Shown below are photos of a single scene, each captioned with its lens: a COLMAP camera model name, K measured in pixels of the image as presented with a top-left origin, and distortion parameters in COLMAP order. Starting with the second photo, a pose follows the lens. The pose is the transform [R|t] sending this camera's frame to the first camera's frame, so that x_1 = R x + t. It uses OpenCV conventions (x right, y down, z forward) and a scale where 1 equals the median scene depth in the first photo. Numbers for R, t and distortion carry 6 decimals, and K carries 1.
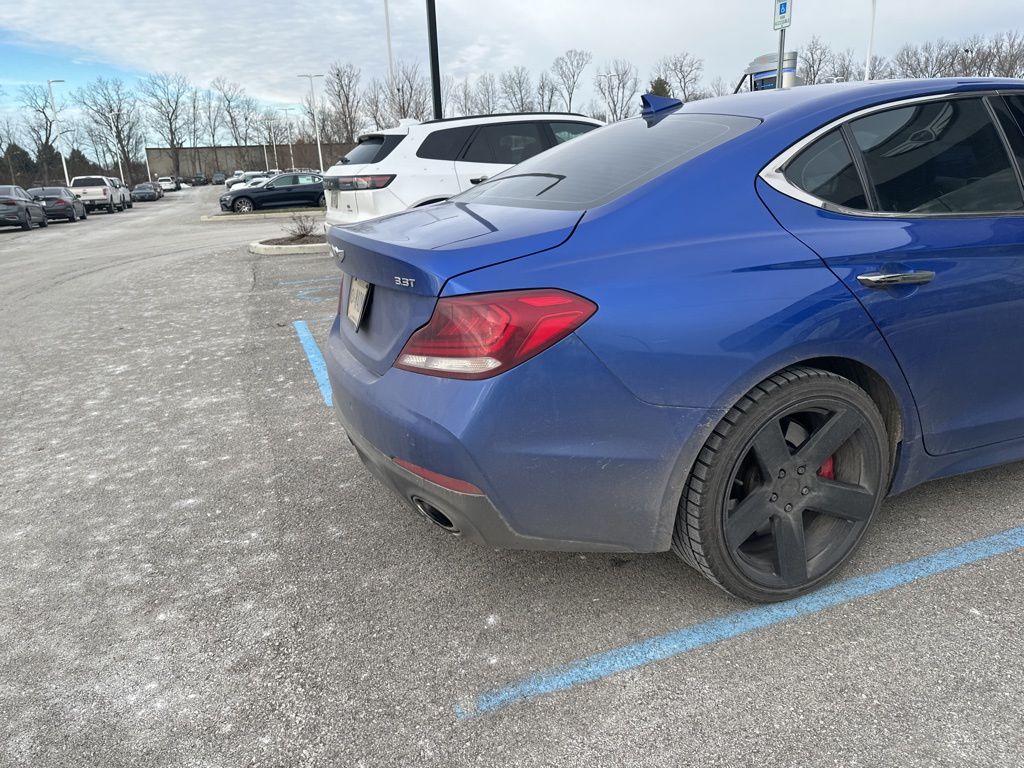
lens RADIAL K [[726.8, 0, 513.8], [0, 726.8, 378.7], [0, 0, 1]] dist [0.023537, -0.035504]
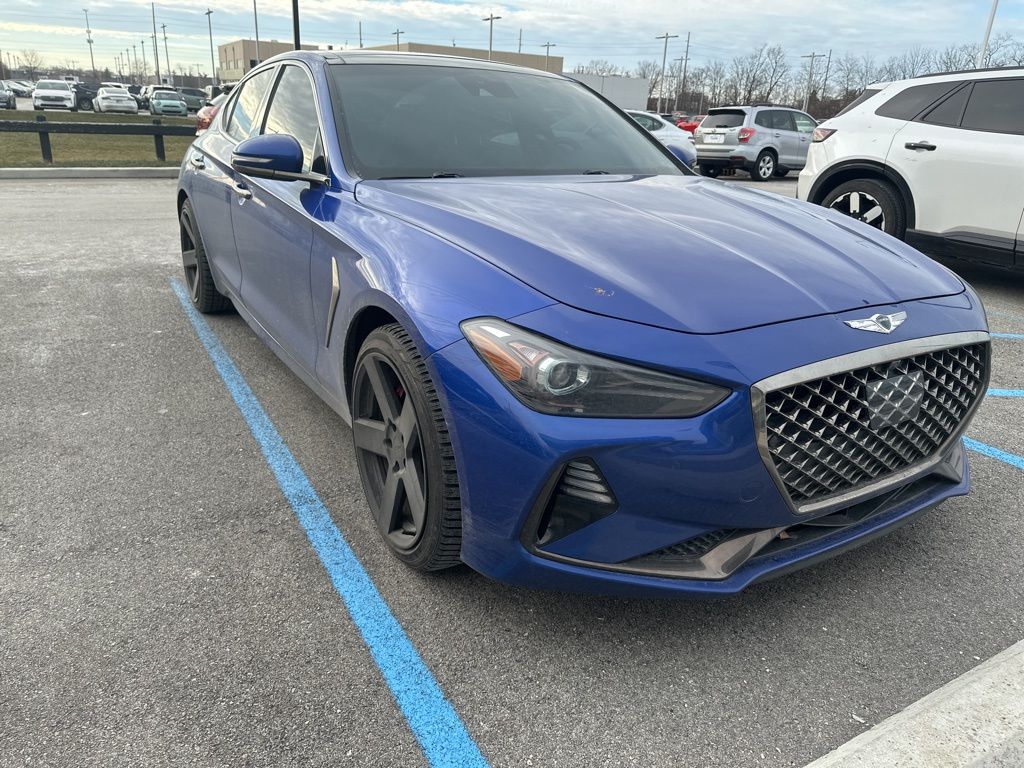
lens RADIAL K [[734.5, 0, 514.4], [0, 734.5, 376.1], [0, 0, 1]] dist [0.002555, -0.008881]
pose [[0.158826, 0.383960, -0.909587, 0.741263], [-0.329165, 0.889164, 0.317863, -0.148029], [0.930819, 0.248919, 0.267609, 0.388689]]
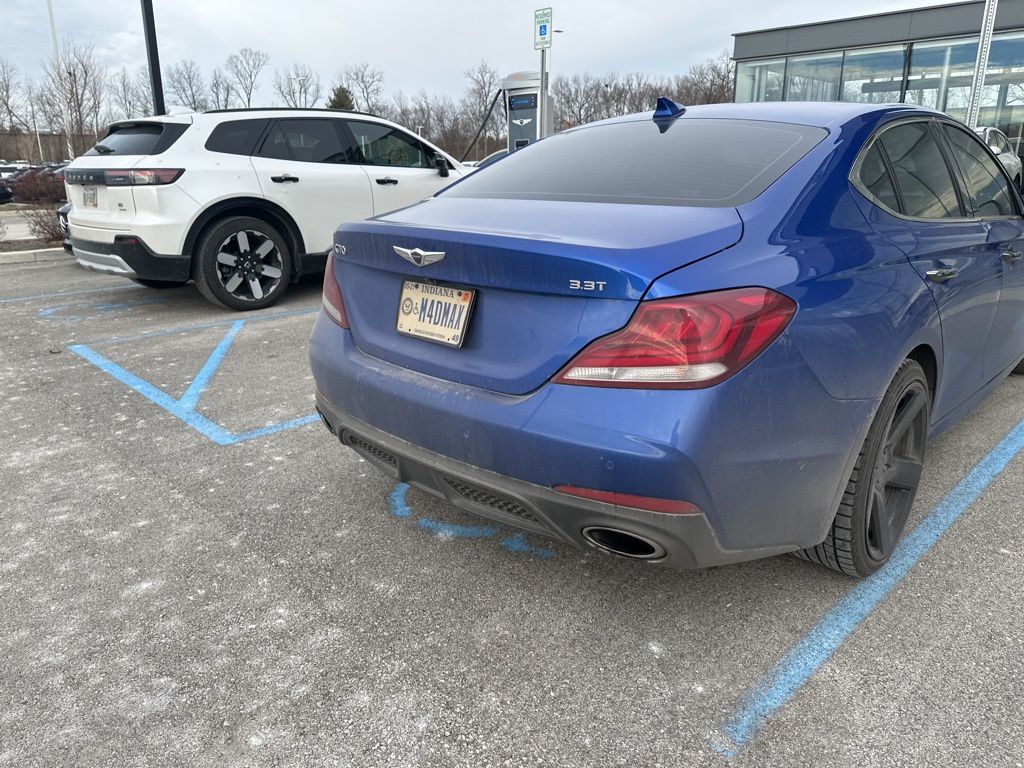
lens RADIAL K [[726.8, 0, 513.8], [0, 726.8, 378.7], [0, 0, 1]] dist [0.023537, -0.035504]
pose [[0.913601, -0.072048, 0.400177, -0.156604], [0.076709, 0.997044, 0.004382, -0.008148], [-0.399310, 0.026693, 0.916427, 0.060826]]
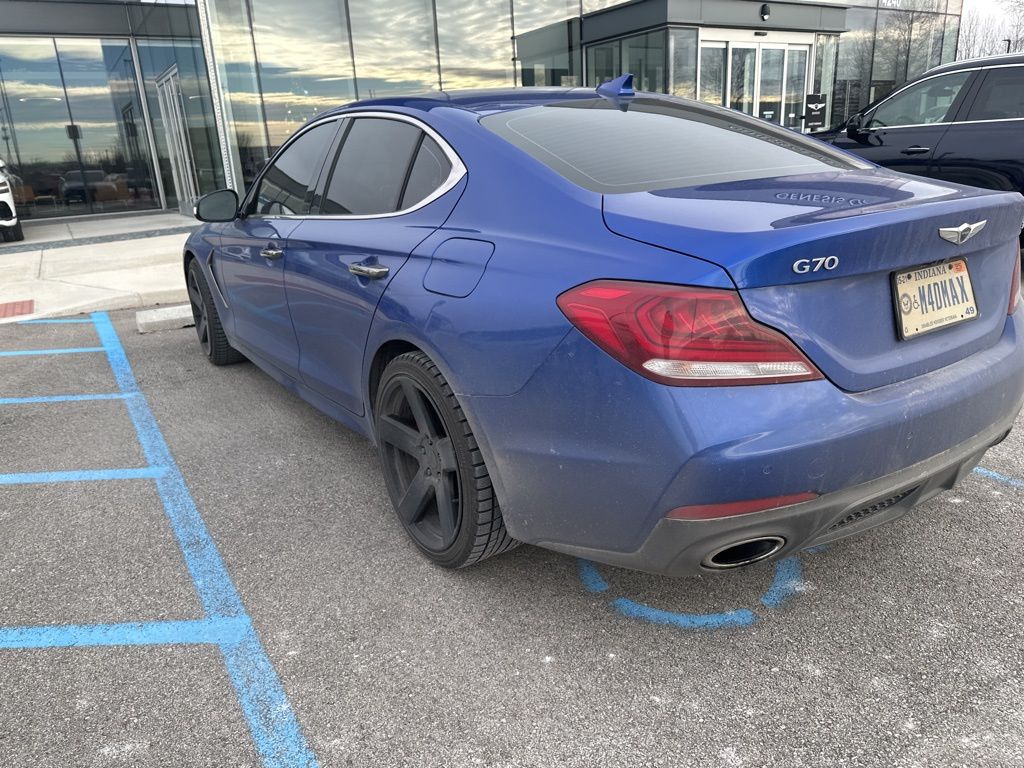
lens RADIAL K [[721.6, 0, 513.6], [0, 721.6, 405.7], [0, 0, 1]] dist [0.002127, 0.001253]
pose [[-0.194614, -0.271123, 0.942665, -0.281433], [0.338540, 0.883420, 0.323976, -0.129089], [-0.920606, 0.382180, -0.080140, 0.494029]]
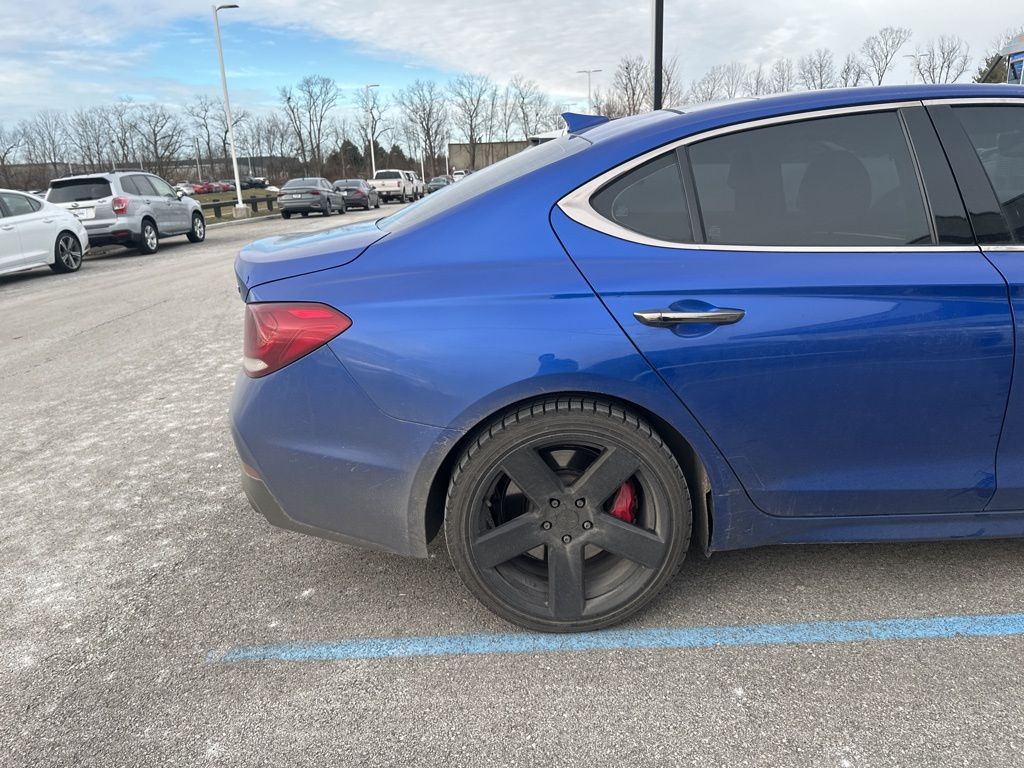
lens RADIAL K [[724.5, 0, 512.0], [0, 724.5, 384.0], [0, 0, 1]] dist [0.023398, -0.035910]
pose [[0.930298, 0.104709, -0.351543, 0.180956], [-0.098384, 0.994502, 0.035862, -0.017352], [0.353366, 0.001223, 0.935485, 0.017313]]
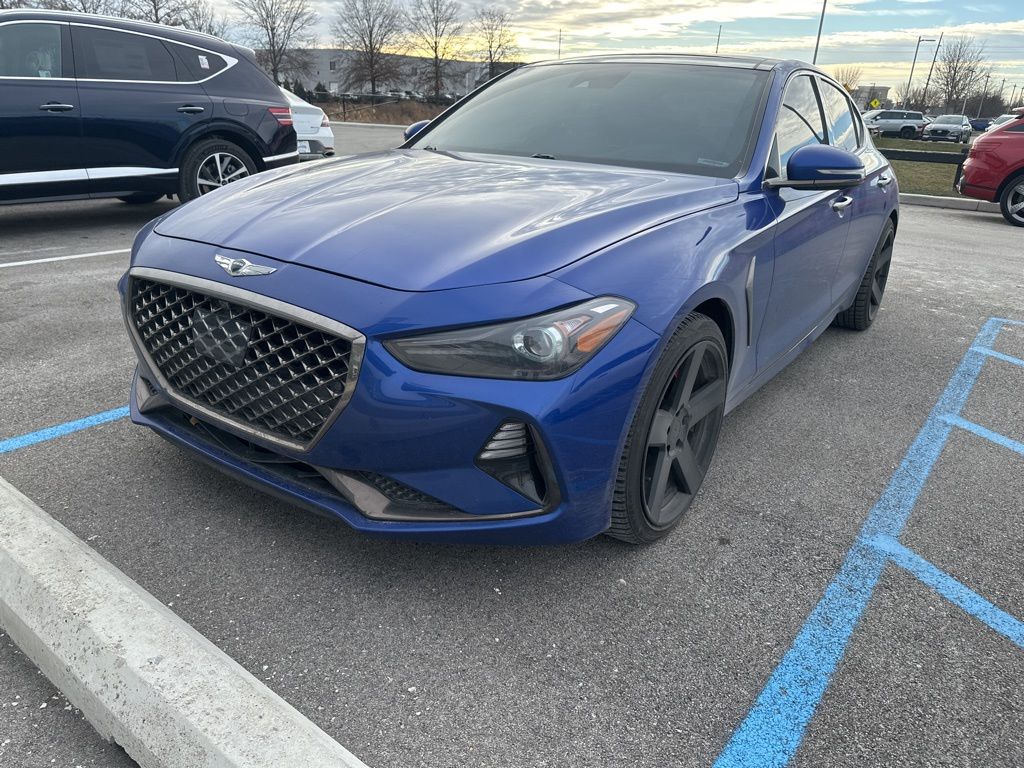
lens RADIAL K [[726.4, 0, 512.0], [0, 726.4, 384.0], [0, 0, 1]] dist [0.025689, -0.036718]
pose [[-0.847662, 0.200298, -0.491274, 0.585691], [-0.155713, 0.791285, 0.591289, -0.263814], [0.507171, 0.577710, -0.639553, 0.803135]]
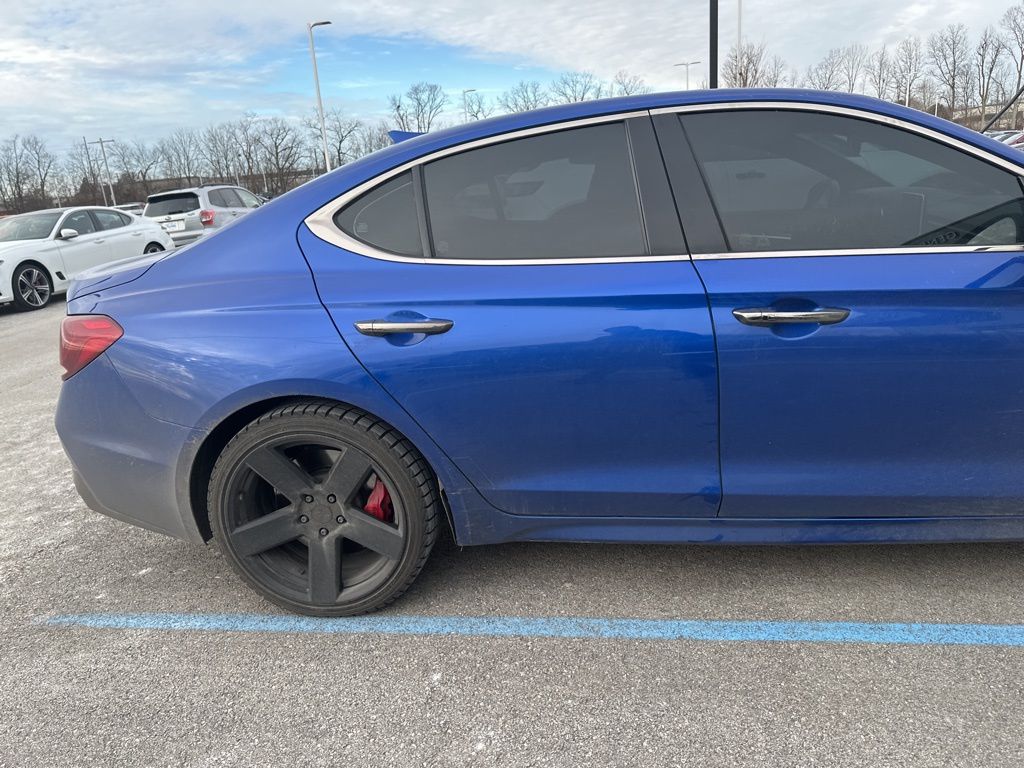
lens RADIAL K [[726.4, 0, 512.0], [0, 726.4, 384.0], [0, 0, 1]] dist [0.025689, -0.036718]
pose [[0.867307, 0.109943, -0.485480, 0.318980], [-0.097586, 0.993932, 0.050752, -0.034246], [0.488114, 0.003359, 0.872773, 0.057705]]
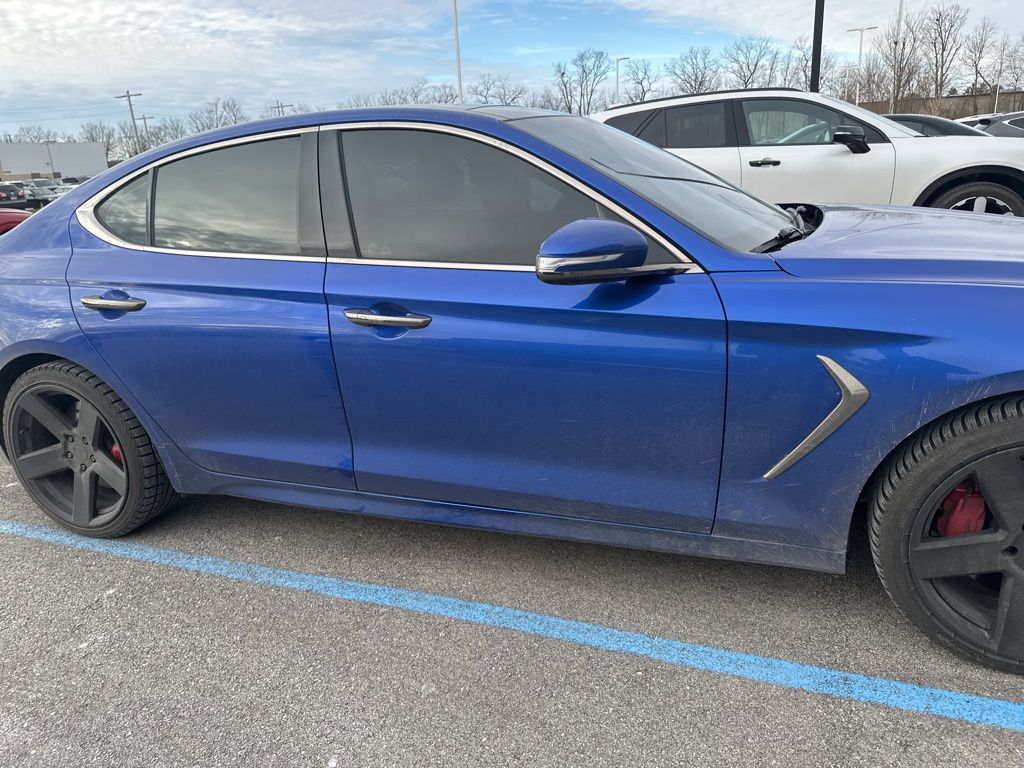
lens RADIAL K [[726.8, 0, 513.8], [0, 726.8, 378.7], [0, 0, 1]] dist [0.023537, -0.035504]
pose [[0.740683, 0.195657, -0.642734, 0.503027], [-0.163398, 0.980392, 0.110147, -0.070804], [0.651683, 0.023438, 0.758129, 0.145755]]
